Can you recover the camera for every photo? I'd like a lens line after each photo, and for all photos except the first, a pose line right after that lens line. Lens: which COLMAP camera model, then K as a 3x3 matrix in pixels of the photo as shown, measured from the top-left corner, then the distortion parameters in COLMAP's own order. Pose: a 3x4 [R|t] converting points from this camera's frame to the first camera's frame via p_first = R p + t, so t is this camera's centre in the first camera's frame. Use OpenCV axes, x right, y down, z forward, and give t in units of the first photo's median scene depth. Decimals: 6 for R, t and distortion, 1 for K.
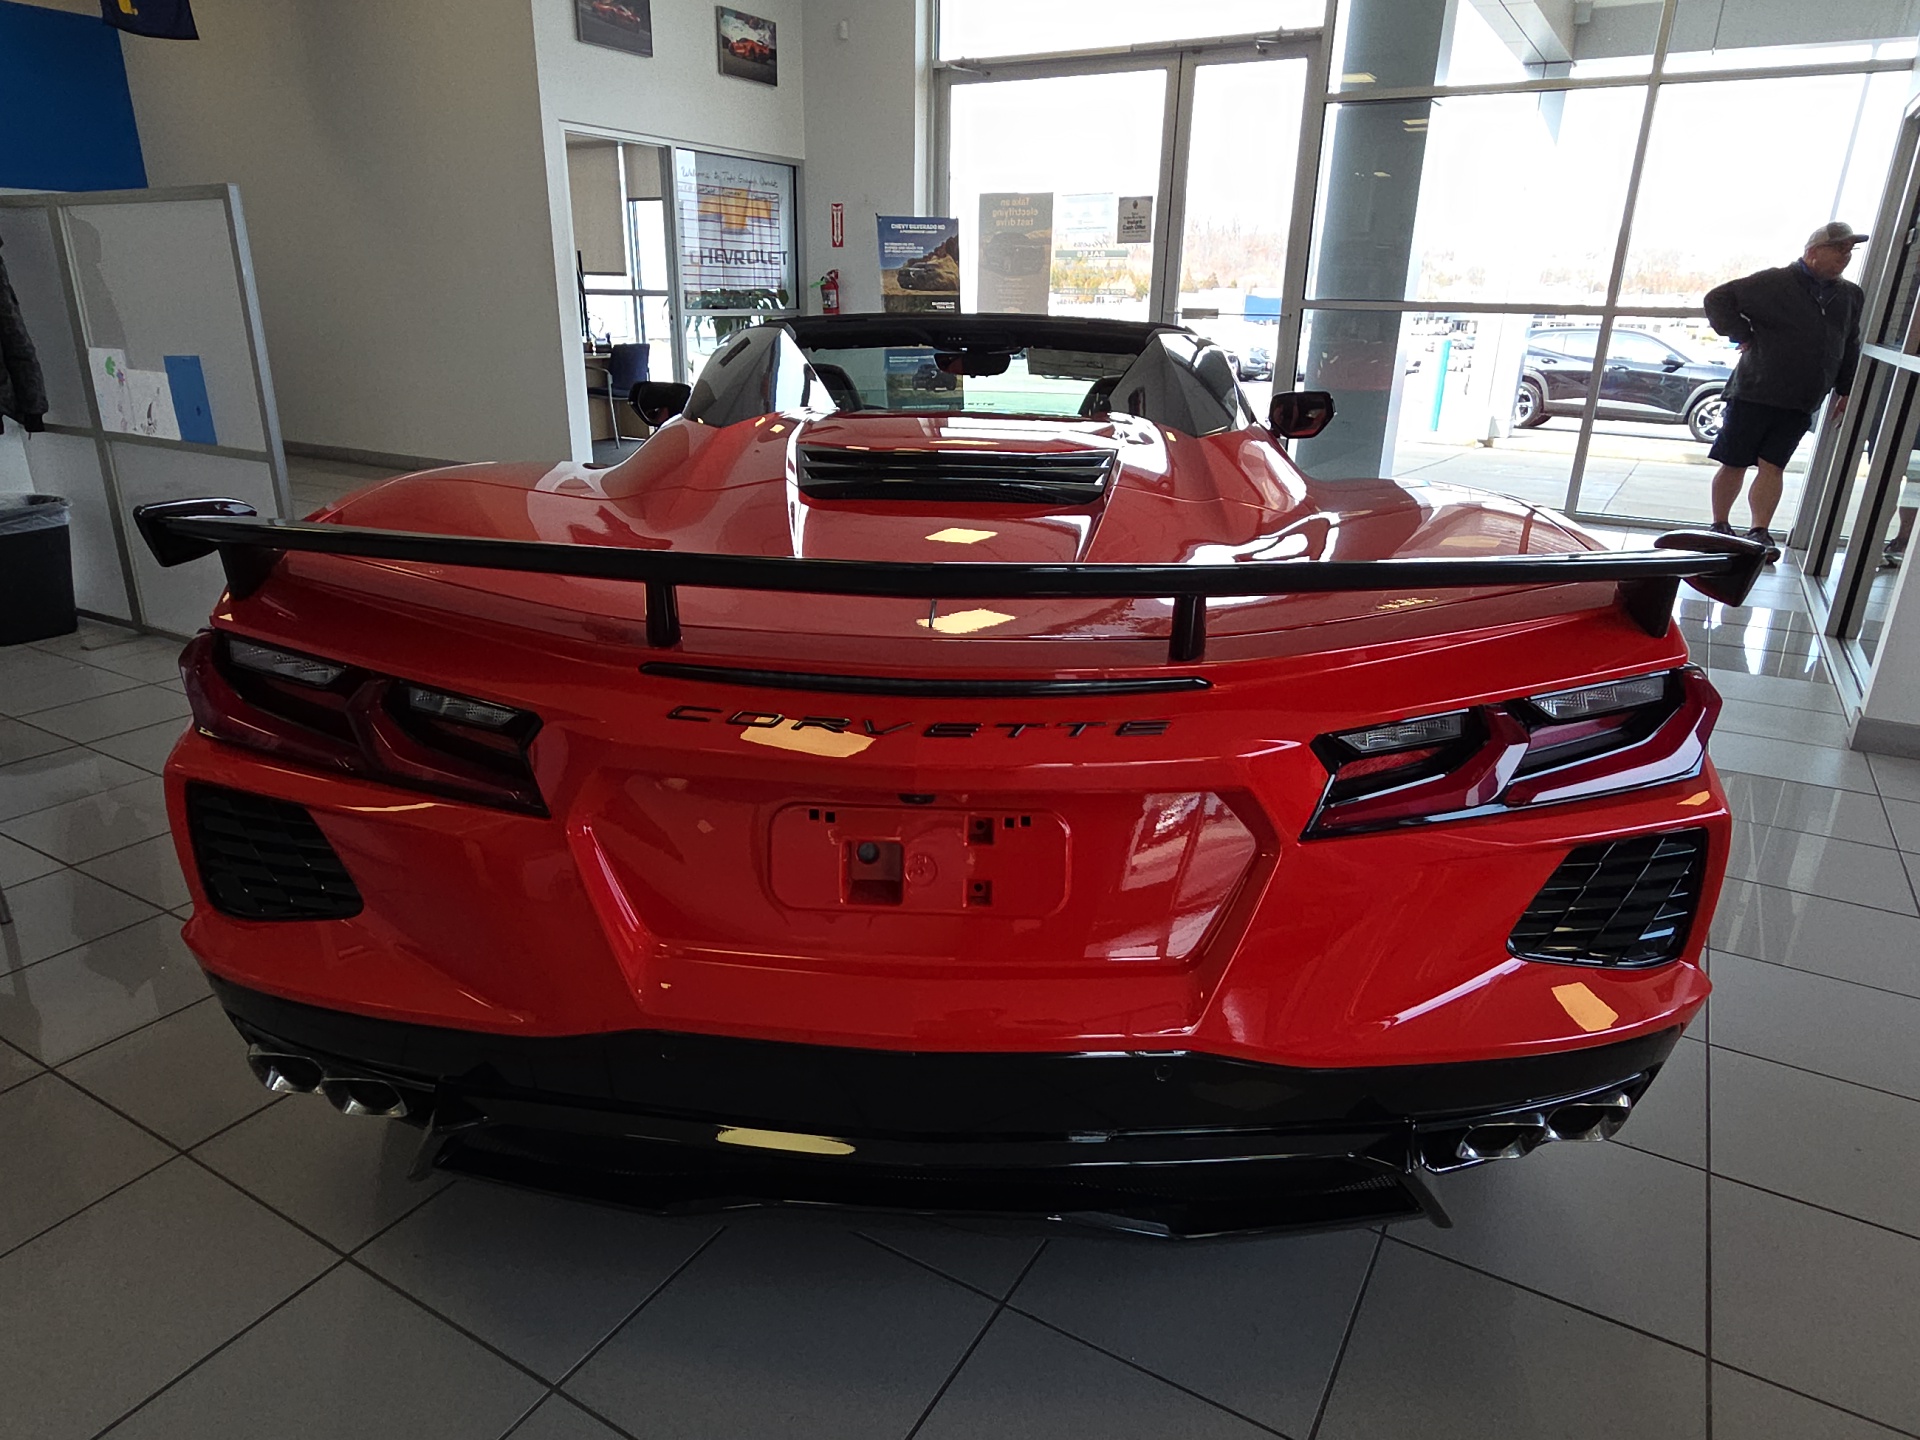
lens RADIAL K [[1213.5, 0, 960.4], [0, 1213.5, 718.4], [0, 0, 1]] dist [0.008572, -0.000050]
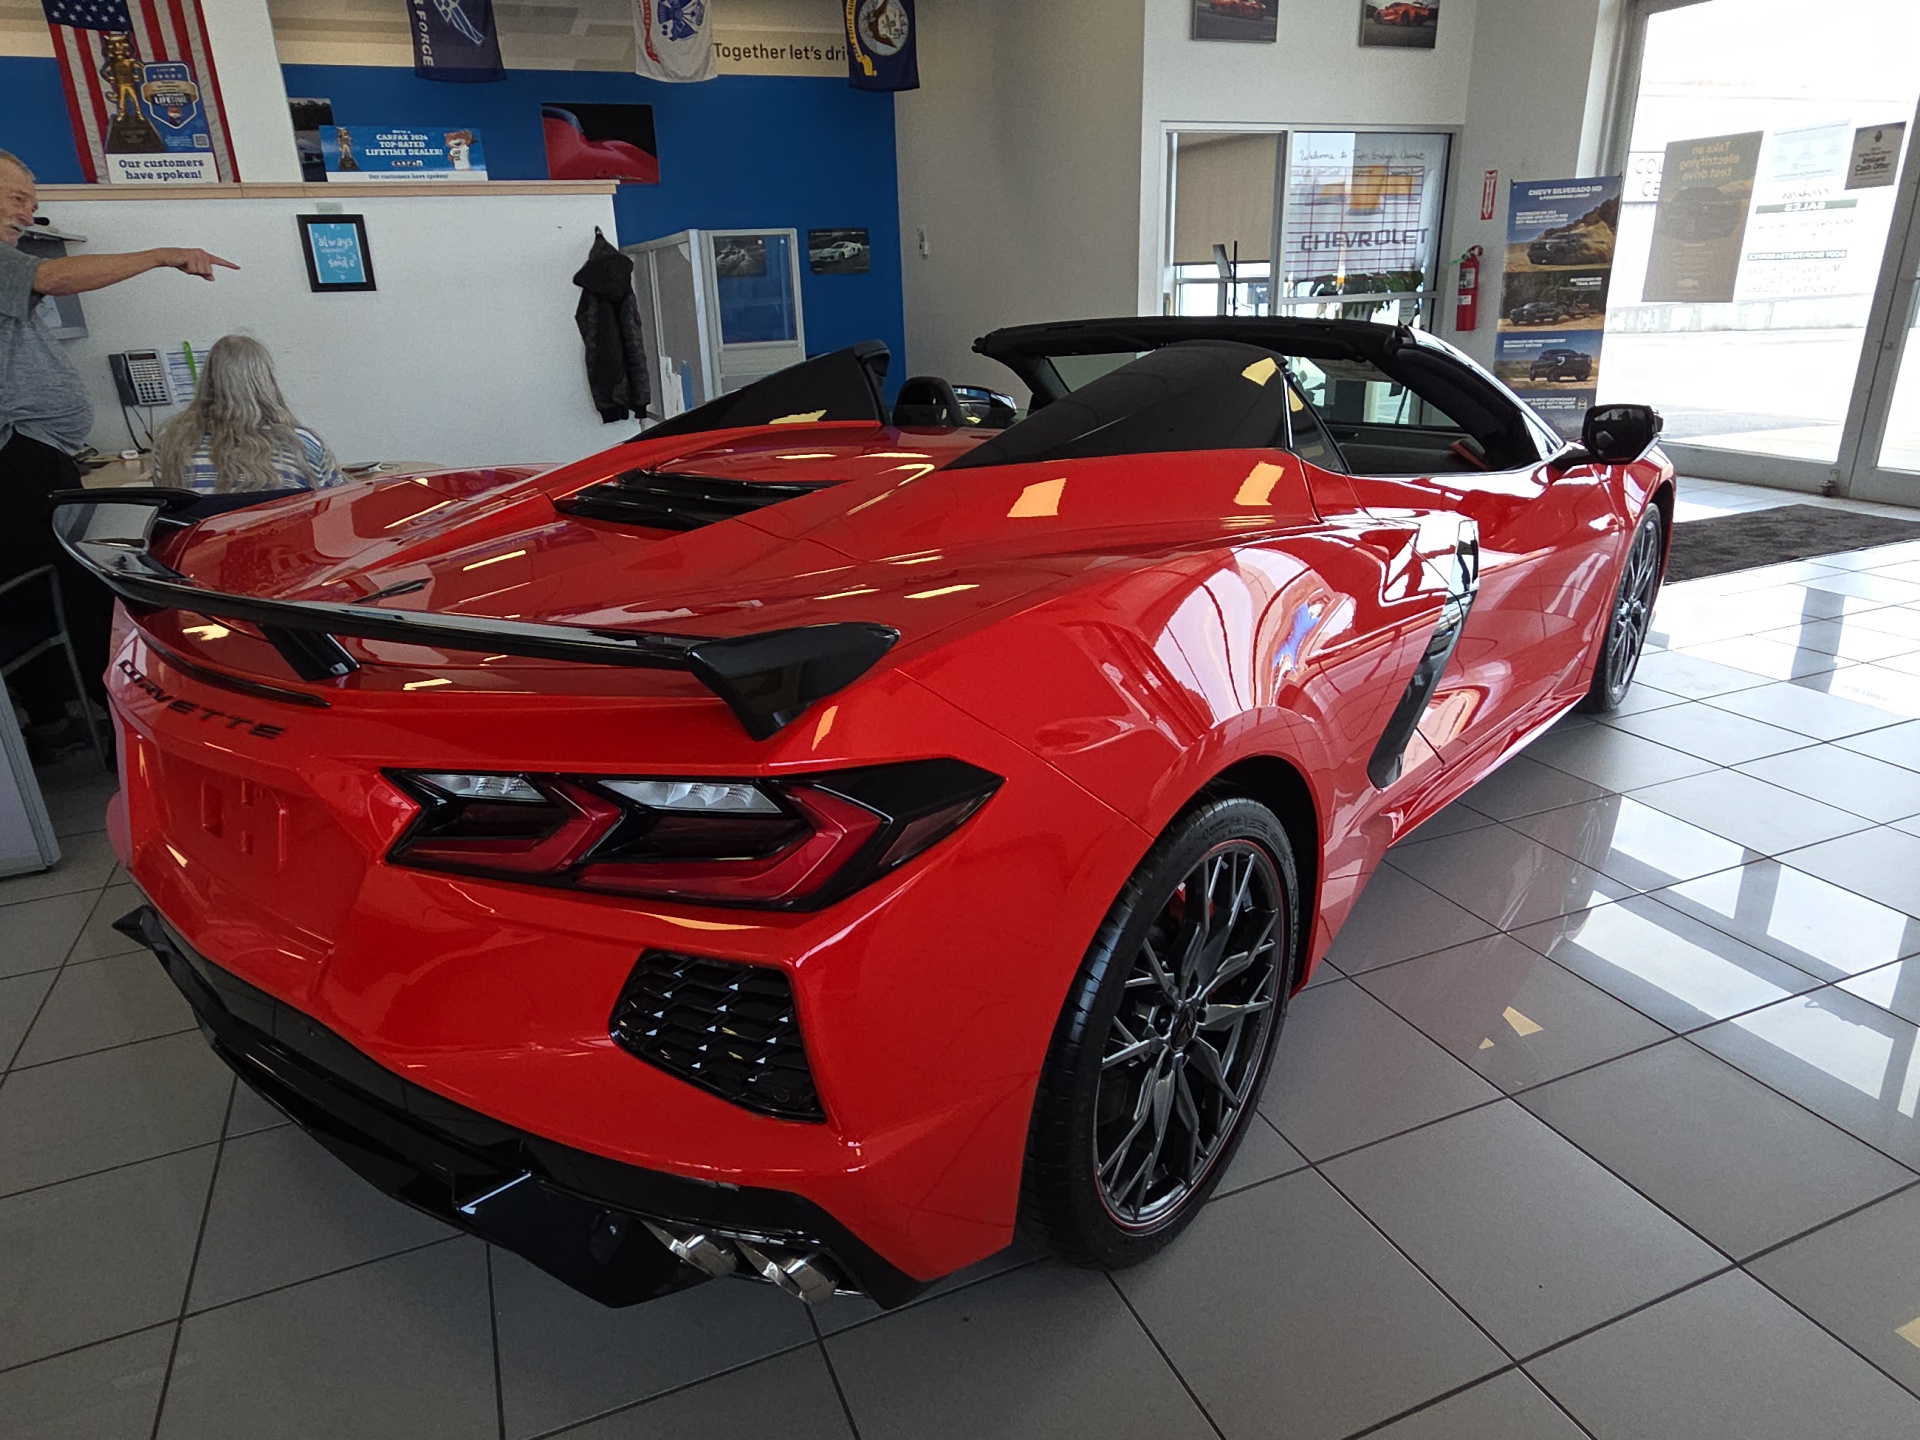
lens RADIAL K [[1213.5, 0, 951.8], [0, 1213.5, 713.3], [0, 0, 1]] dist [0.008572, -0.000050]
pose [[0.799878, 0.163447, -0.577477, 0.170921], [-0.155967, 0.985753, 0.062969, -0.026180], [0.579542, 0.039700, 0.813975, 0.060536]]
